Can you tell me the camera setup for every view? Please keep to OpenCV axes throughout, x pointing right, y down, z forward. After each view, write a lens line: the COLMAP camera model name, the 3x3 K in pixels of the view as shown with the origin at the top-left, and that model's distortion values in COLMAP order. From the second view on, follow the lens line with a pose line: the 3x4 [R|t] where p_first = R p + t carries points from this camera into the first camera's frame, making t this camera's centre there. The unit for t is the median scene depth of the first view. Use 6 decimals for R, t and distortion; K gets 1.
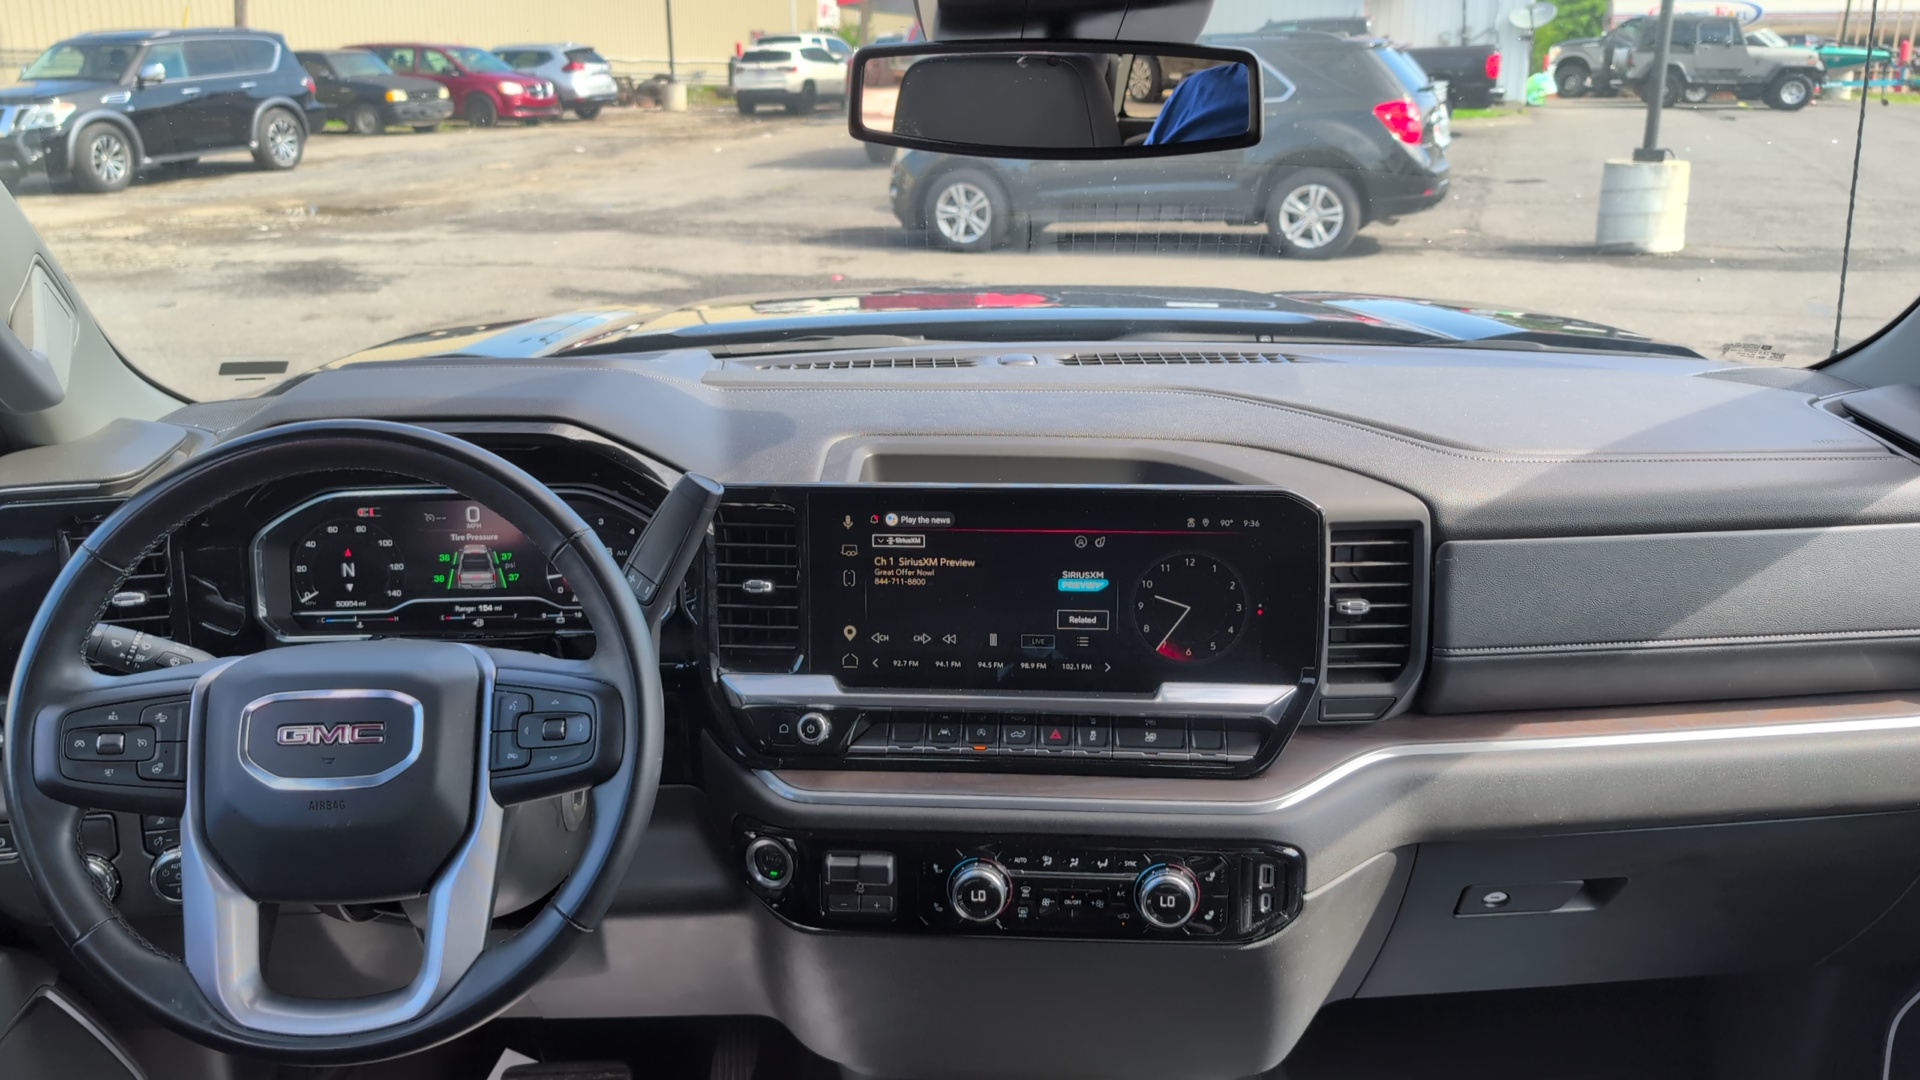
lens RADIAL K [[1594.9, 0, 979.0], [0, 1594.9, 534.5], [0, 0, 1]] dist [0.086802, -0.232748]
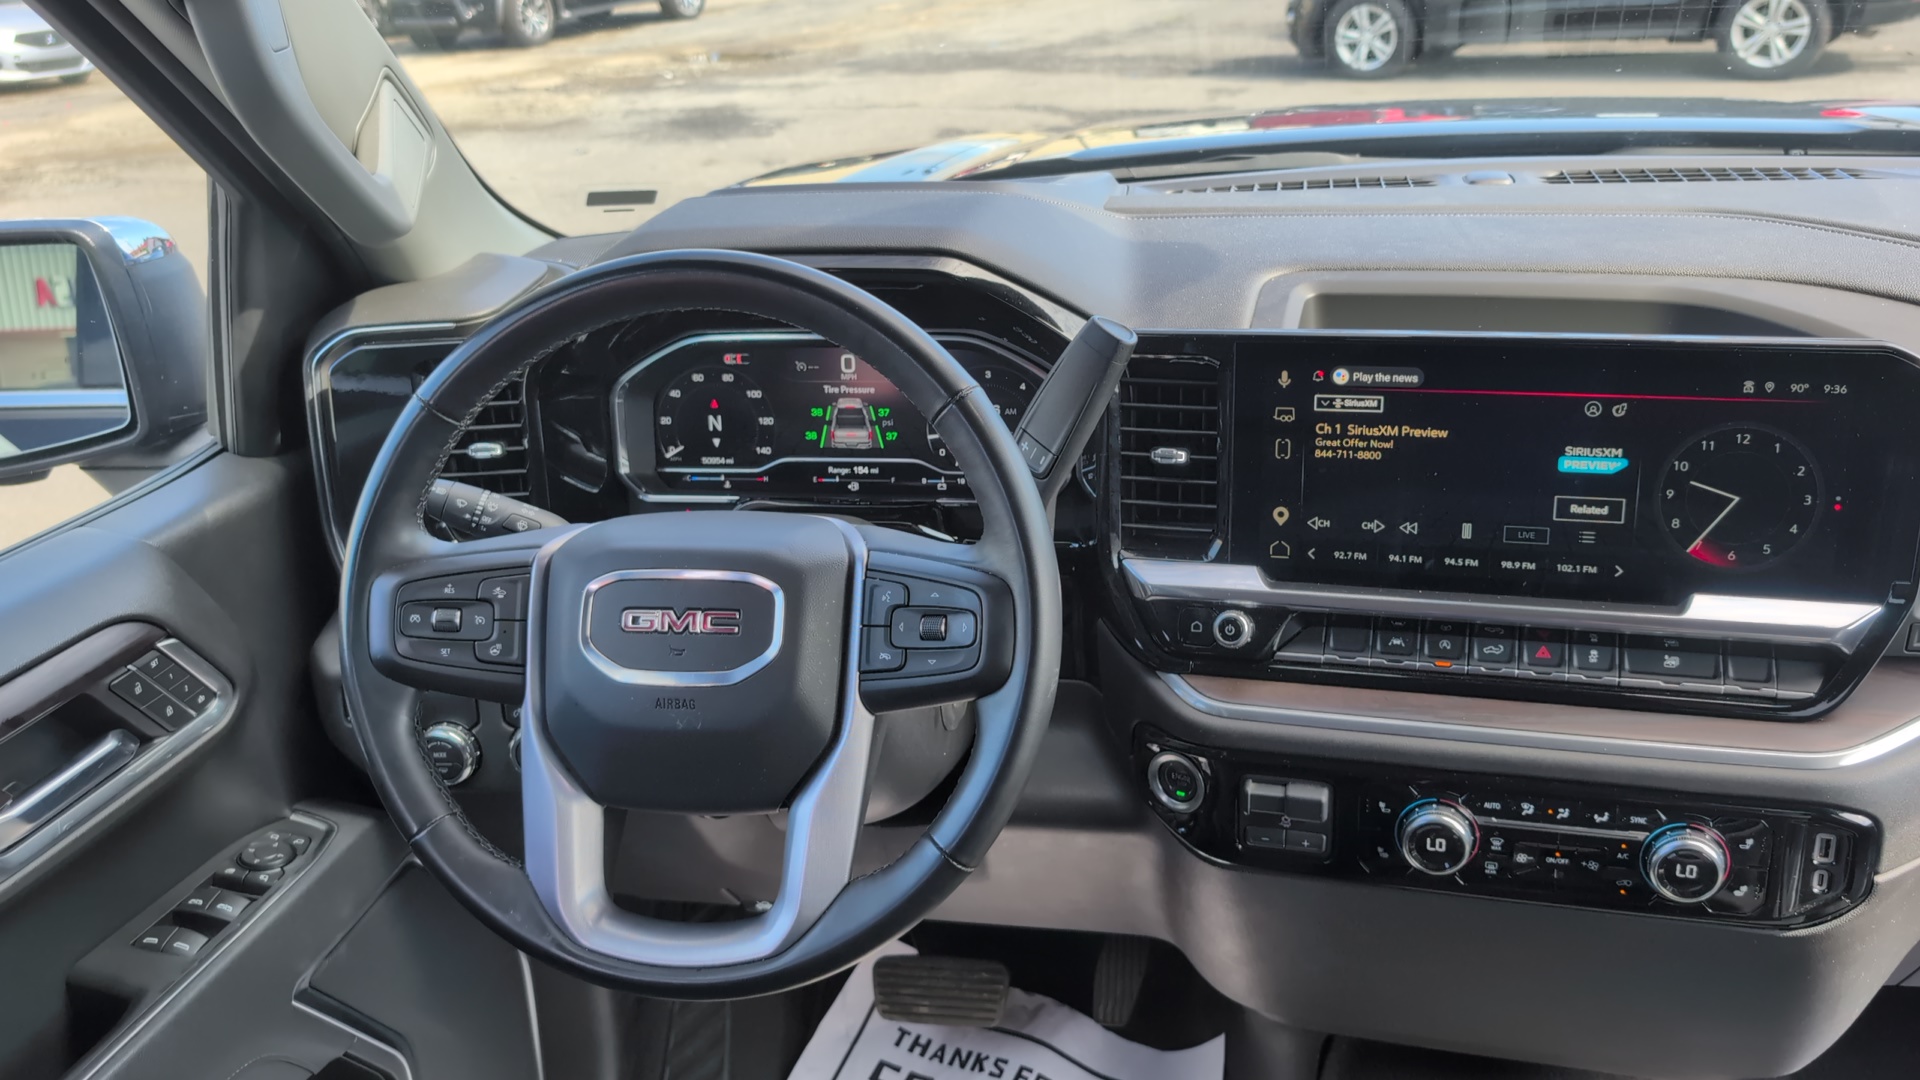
lens RADIAL K [[1594.9, 0, 979.0], [0, 1594.9, 534.5], [0, 0, 1]] dist [0.086802, -0.232748]
pose [[0.972946, 0.037416, -0.227984, -0.043945], [-0.015531, 0.995159, 0.097039, -0.005670], [0.230511, -0.090873, 0.968817, 0.166806]]
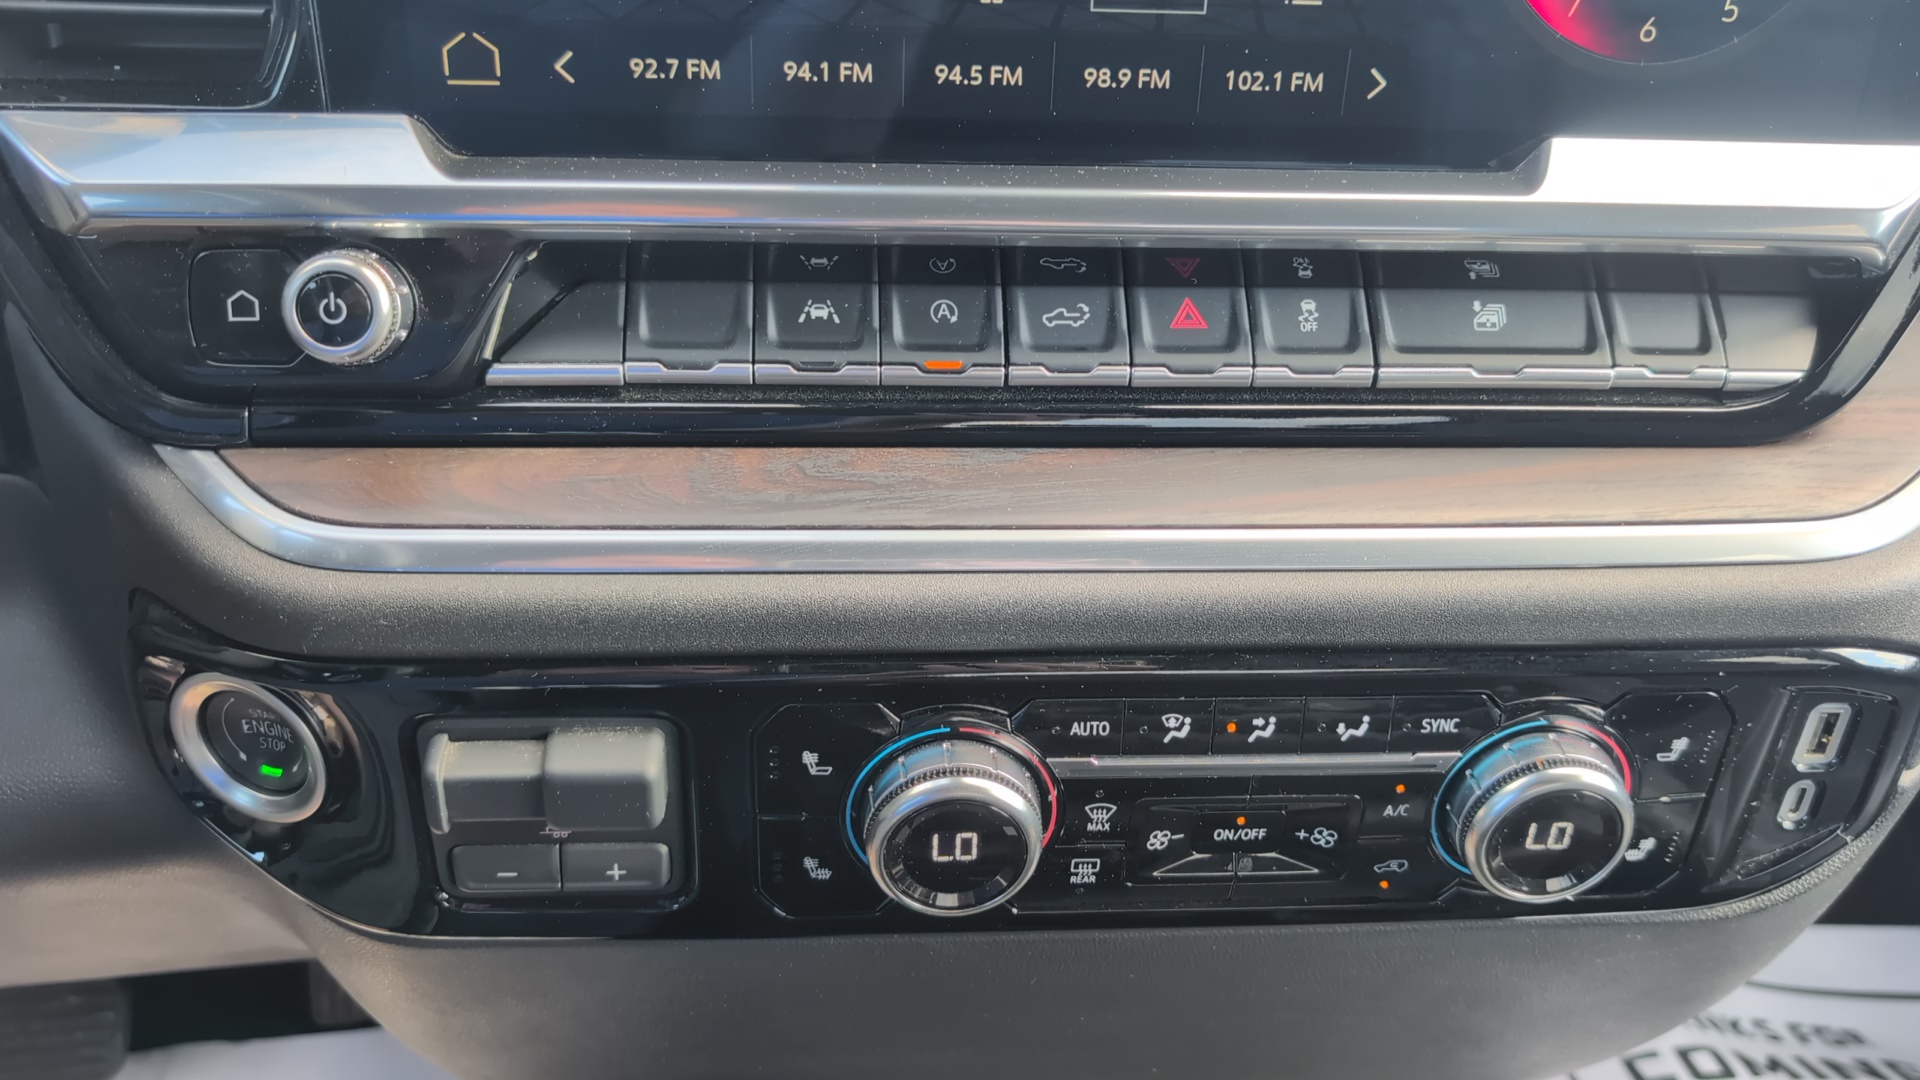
lens RADIAL K [[1616.6, 0, 960.0], [0, 1616.6, 540.0], [0, 0, 1]] dist [0.000892, -0.018963]
pose [[0.989241, -0.034539, 0.142162, -0.039301], [-0.008710, 0.956104, 0.292900, 0.075381], [-0.146038, -0.290986, 0.945516, 0.690729]]
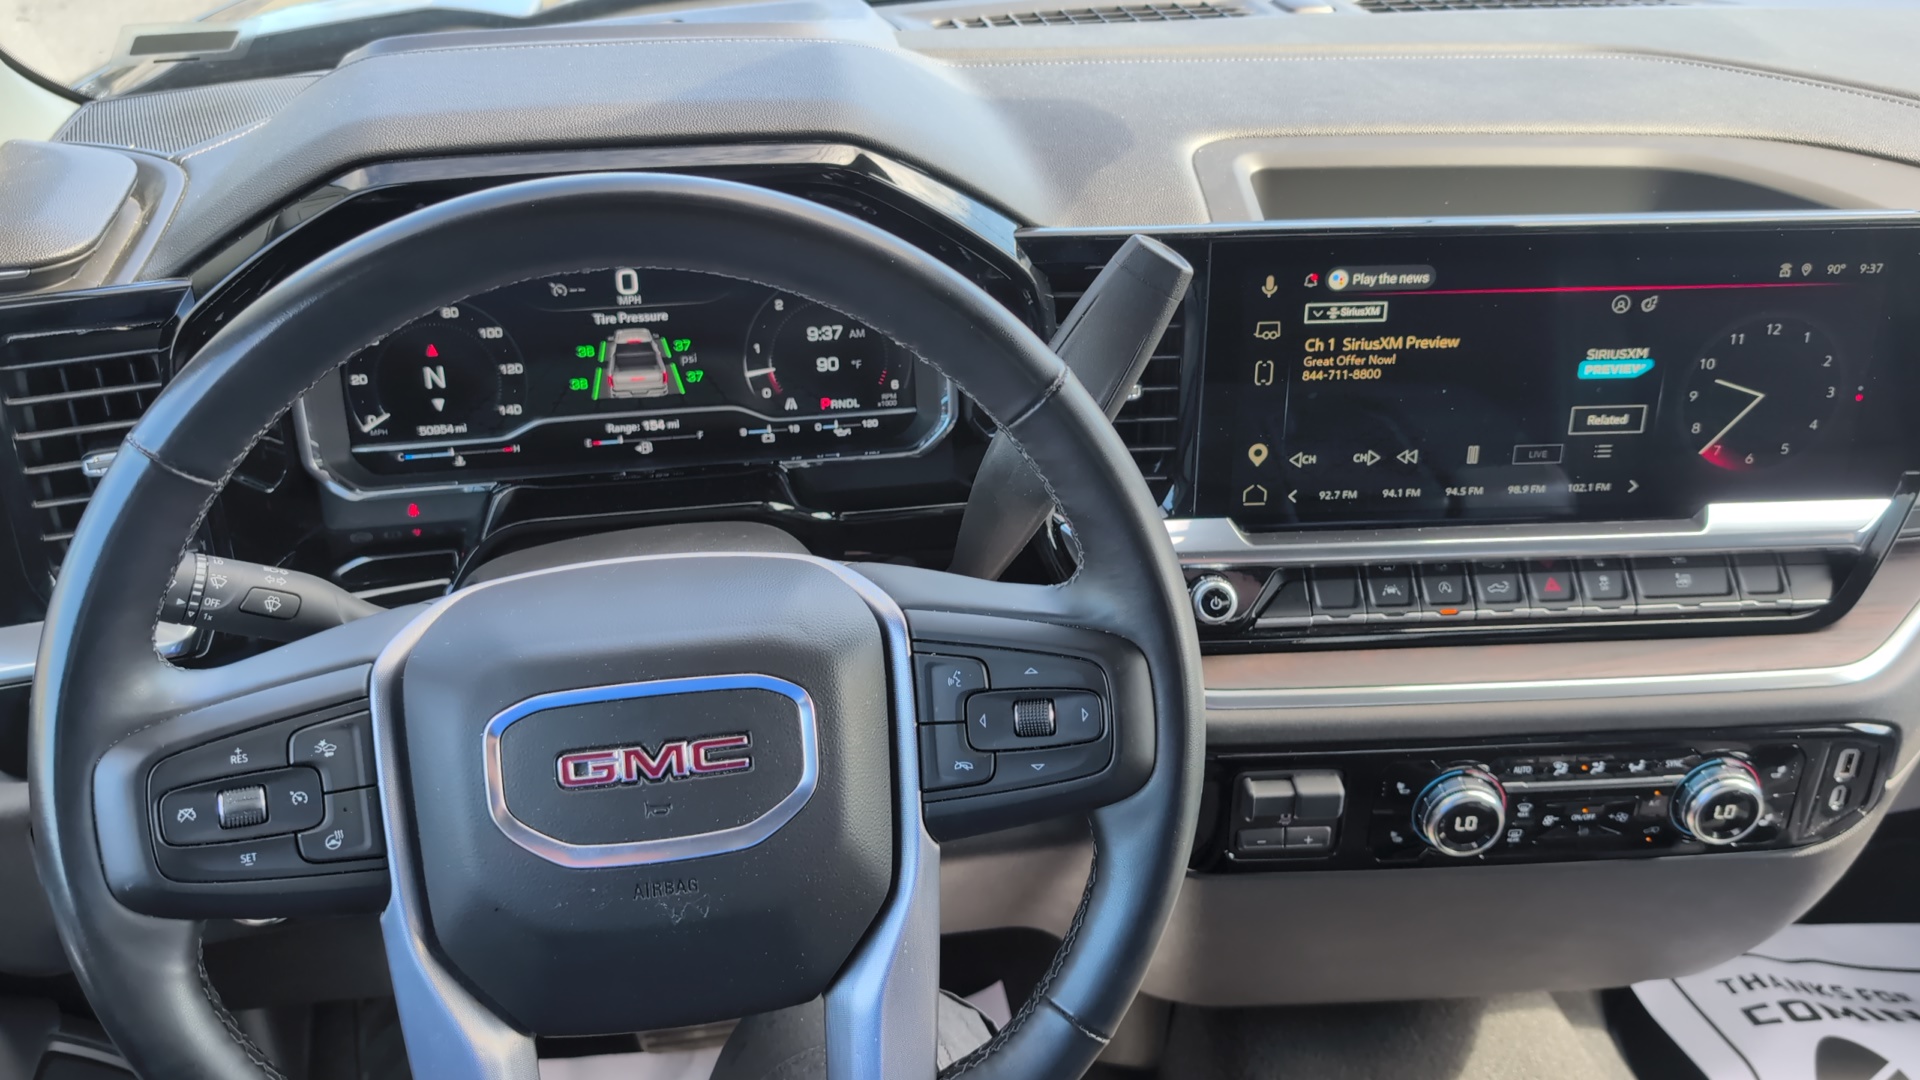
lens RADIAL K [[1616.6, 0, 960.0], [0, 1616.6, 540.0], [0, 0, 1]] dist [0.000892, -0.018963]
pose [[0.991305, -0.057716, 0.118253, -0.280452], [0.029251, 0.972844, 0.229606, -0.059718], [-0.128294, -0.224151, 0.966073, 0.357615]]
